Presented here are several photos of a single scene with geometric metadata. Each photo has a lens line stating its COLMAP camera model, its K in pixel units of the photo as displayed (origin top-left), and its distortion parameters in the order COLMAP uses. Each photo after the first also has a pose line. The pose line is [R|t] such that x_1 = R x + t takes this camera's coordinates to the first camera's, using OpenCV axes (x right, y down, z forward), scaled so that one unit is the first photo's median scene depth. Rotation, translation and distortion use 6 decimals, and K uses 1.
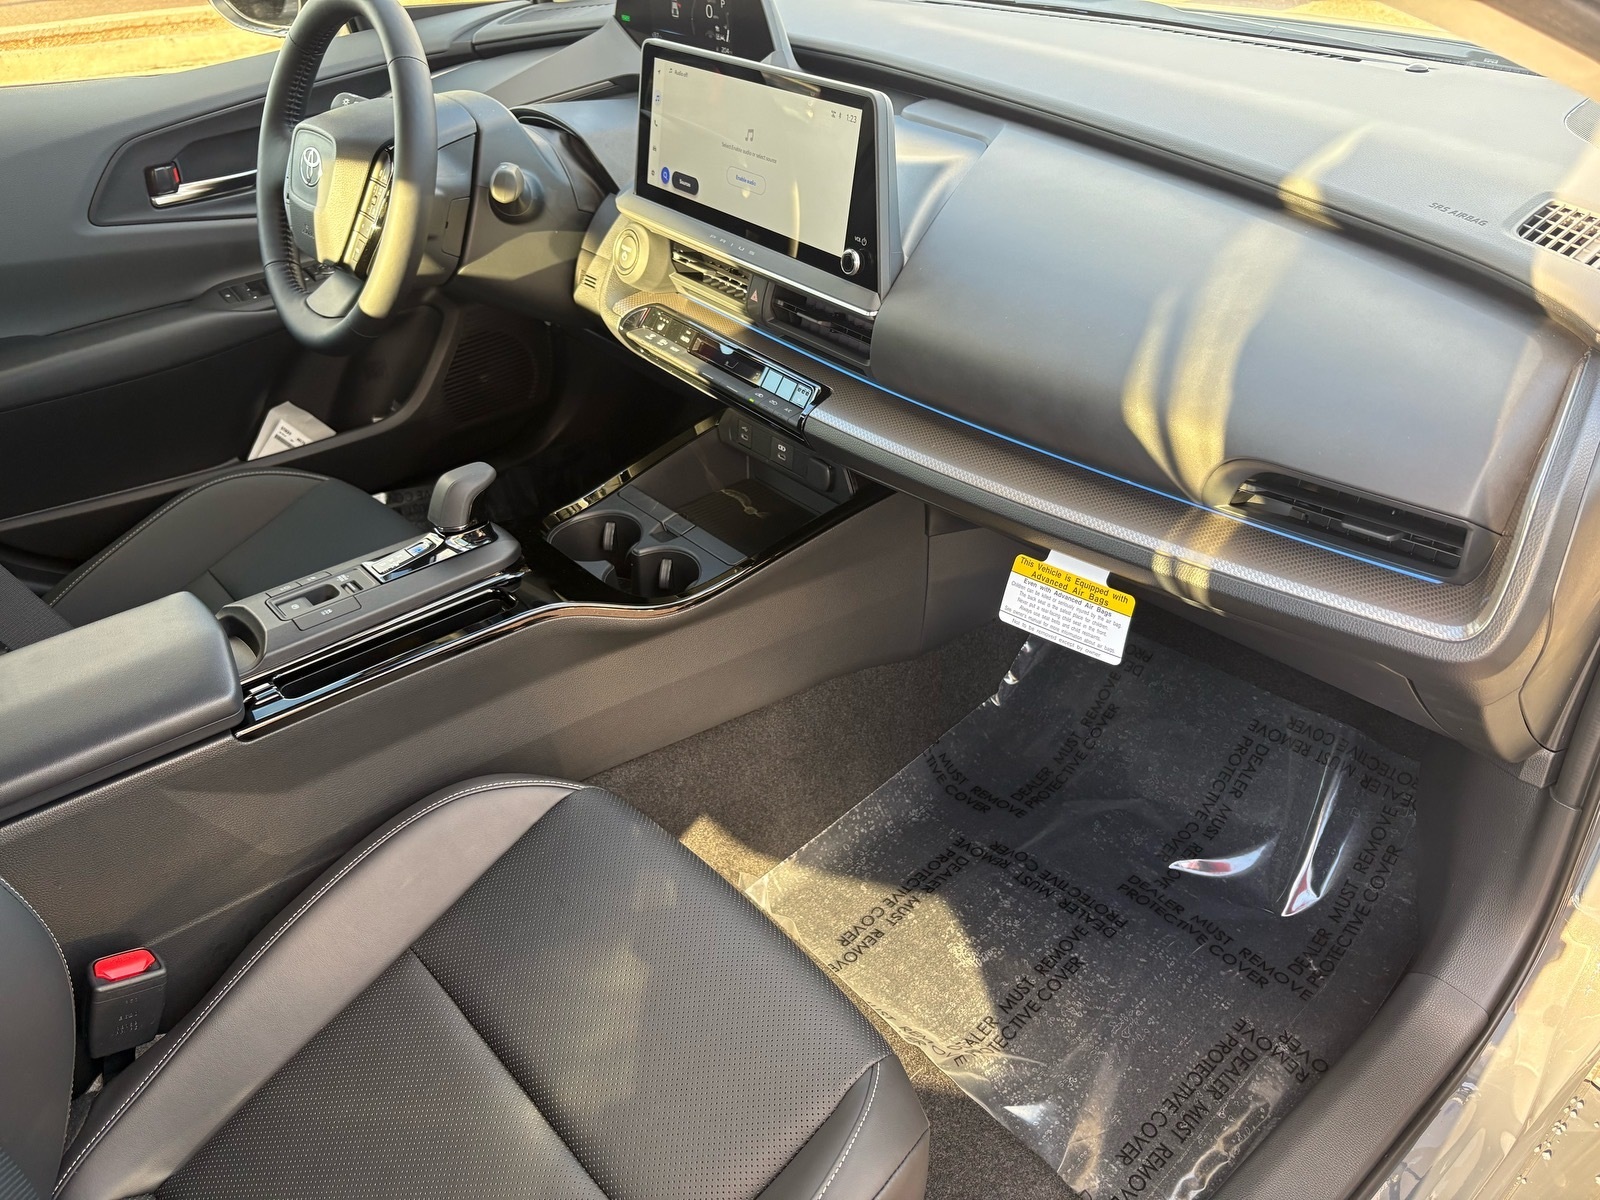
lens RADIAL K [[1227.7, 0, 815.8], [0, 1227.7, 598.0], [0, 0, 1]] dist [0.024005, -0.032480]
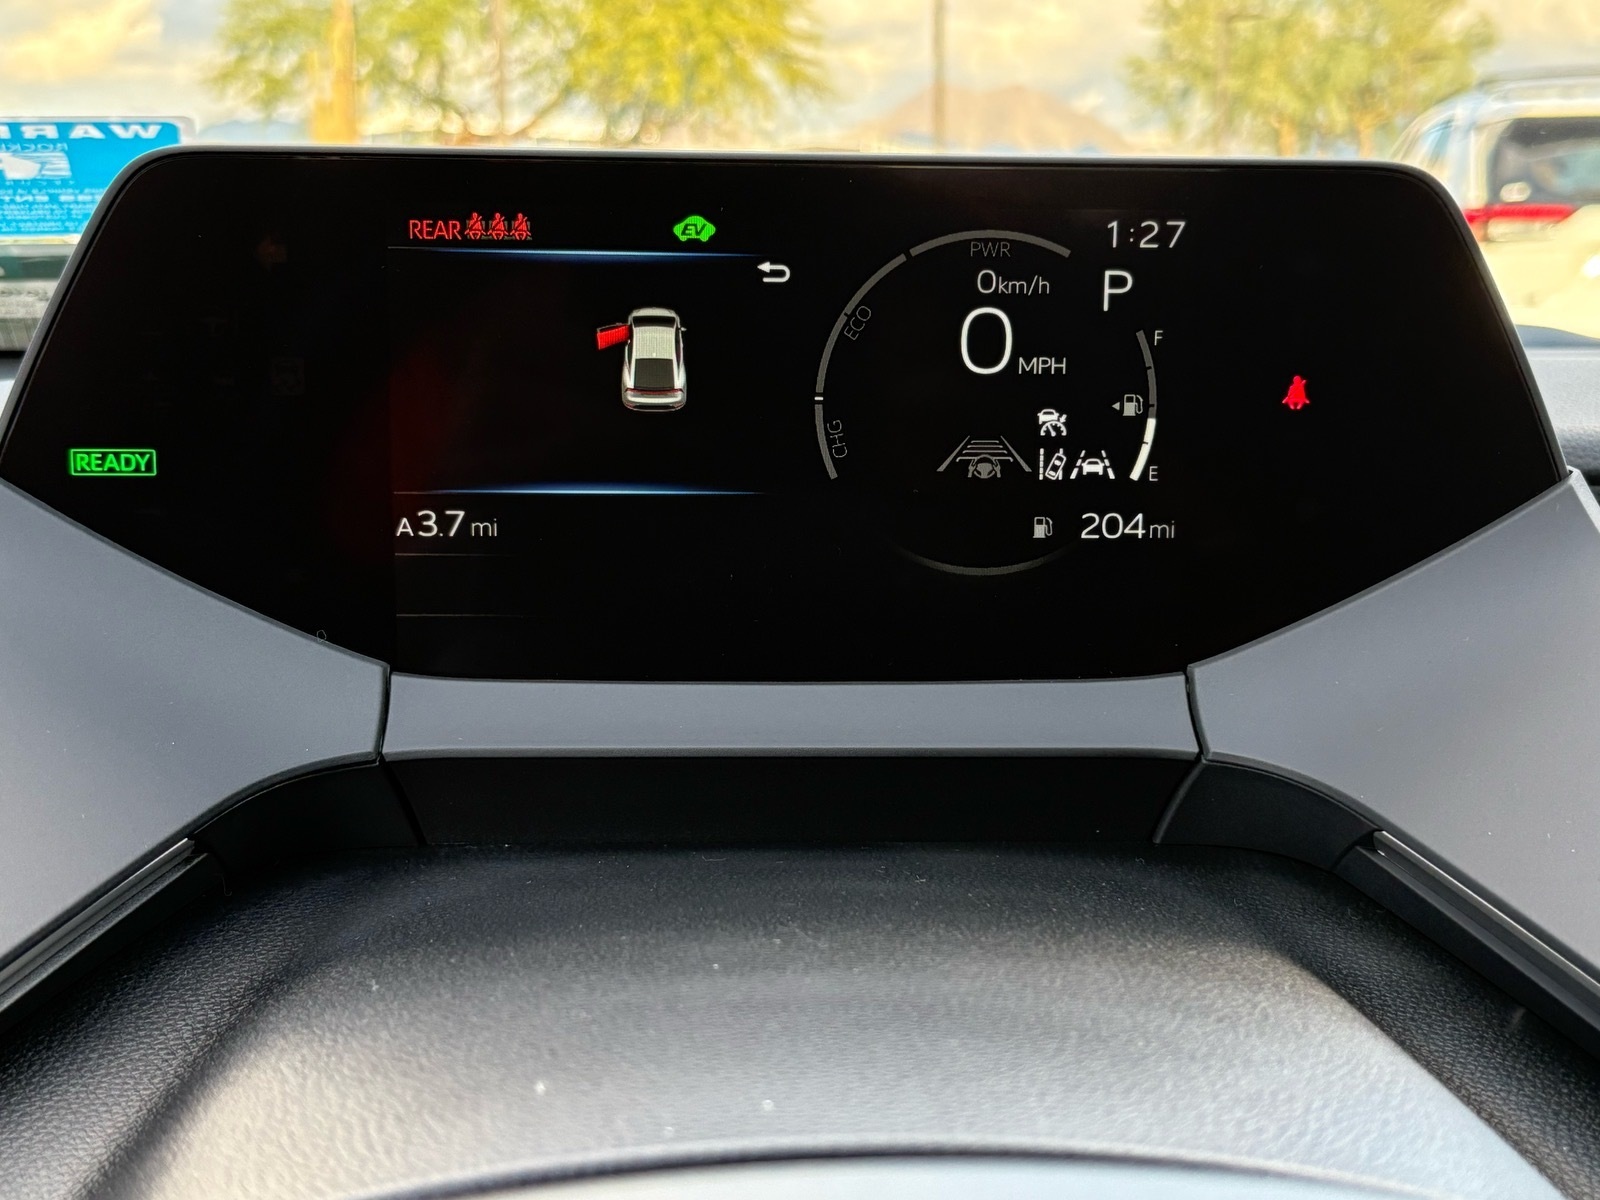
lens RADIAL K [[2205.6, 0, 787.0], [0, 2205.6, 600.4], [0, 0, 1]] dist [0.070594, 0.000000]
pose [[0.623848, -0.114876, 0.773057, -0.411551], [0.424289, 0.880467, -0.211559, -0.452246], [-0.656348, 0.459980, 0.598018, 0.985420]]
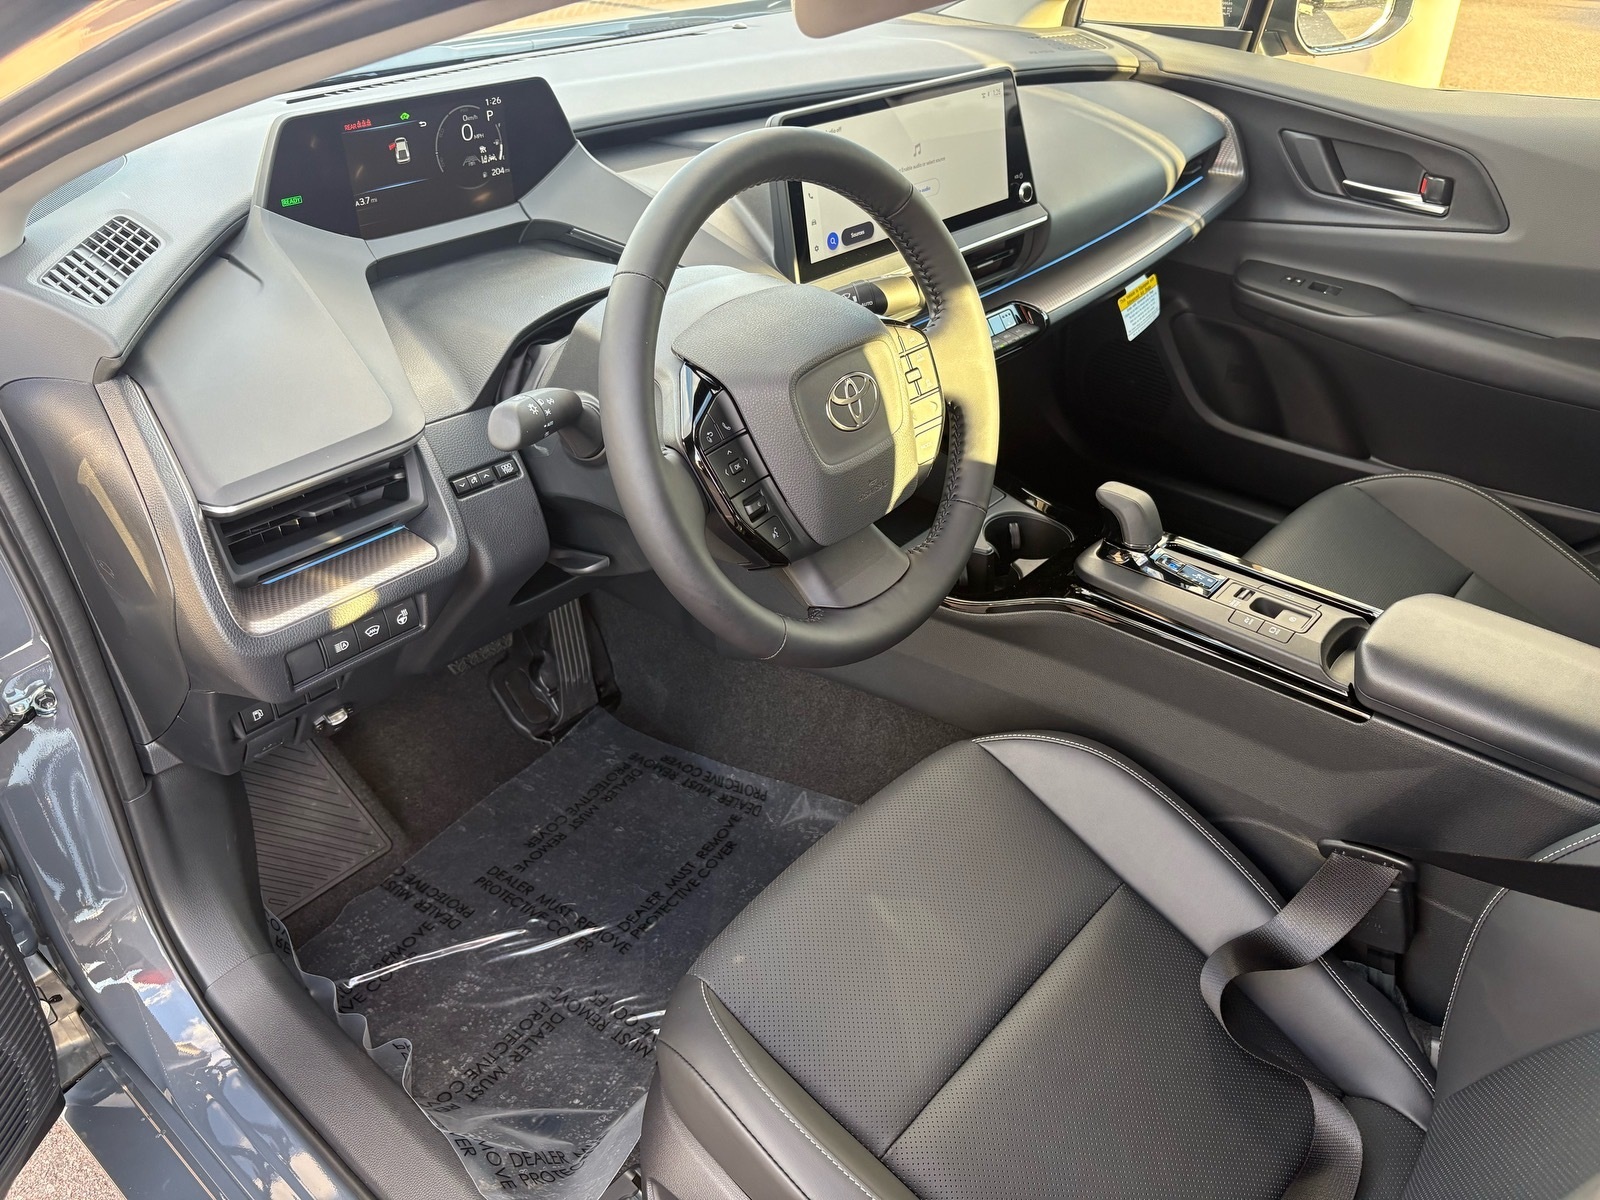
lens RADIAL K [[1227.7, 0, 796.4], [0, 1227.7, 599.8], [0, 0, 1]] dist [0.024005, -0.032480]
pose [[-0.133451, -0.534442, 0.834603, -1.058153], [0.543335, 0.664842, 0.512613, -0.657166], [-0.828841, 0.521878, 0.201657, 0.963351]]
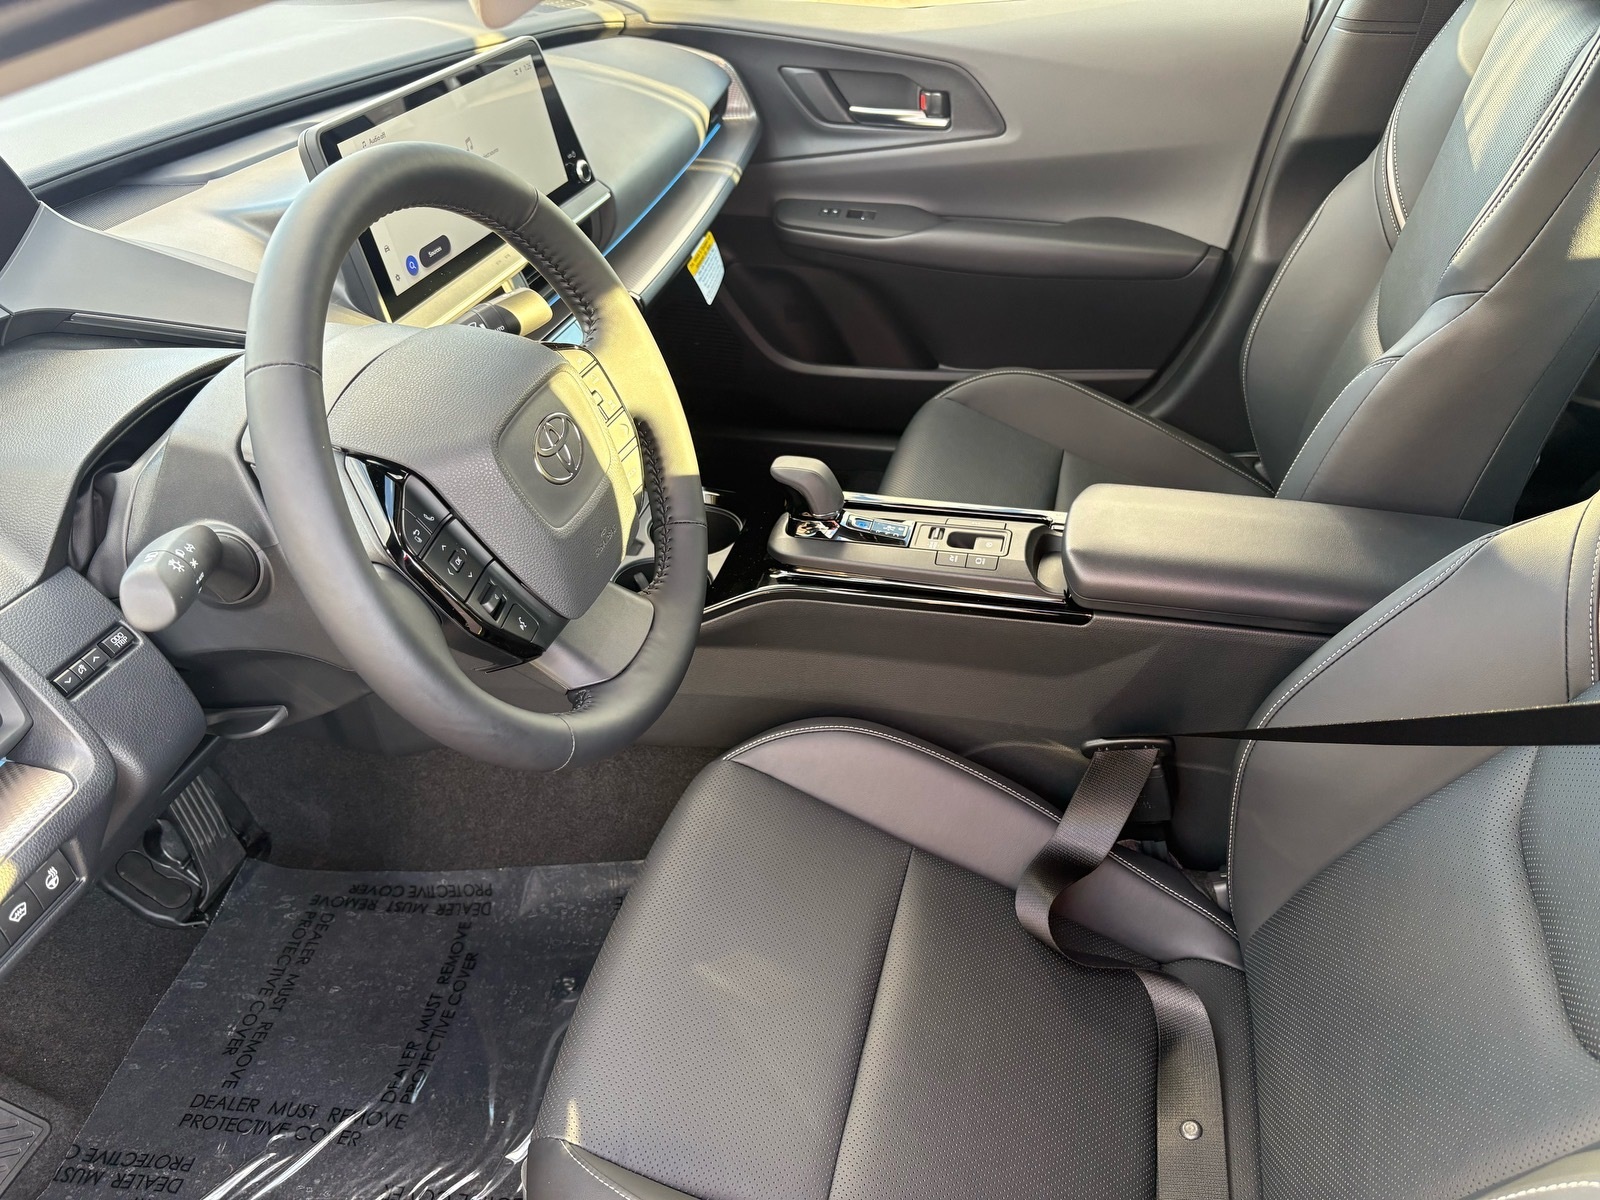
lens RADIAL K [[1227.7, 0, 801.7], [0, 1227.7, 610.8], [0, 0, 1]] dist [0.024005, -0.032480]
pose [[-0.569091, -0.453554, 0.685875, -0.930964], [0.485140, 0.488271, 0.725418, -0.693846], [-0.663909, 0.745574, -0.057833, 1.033526]]
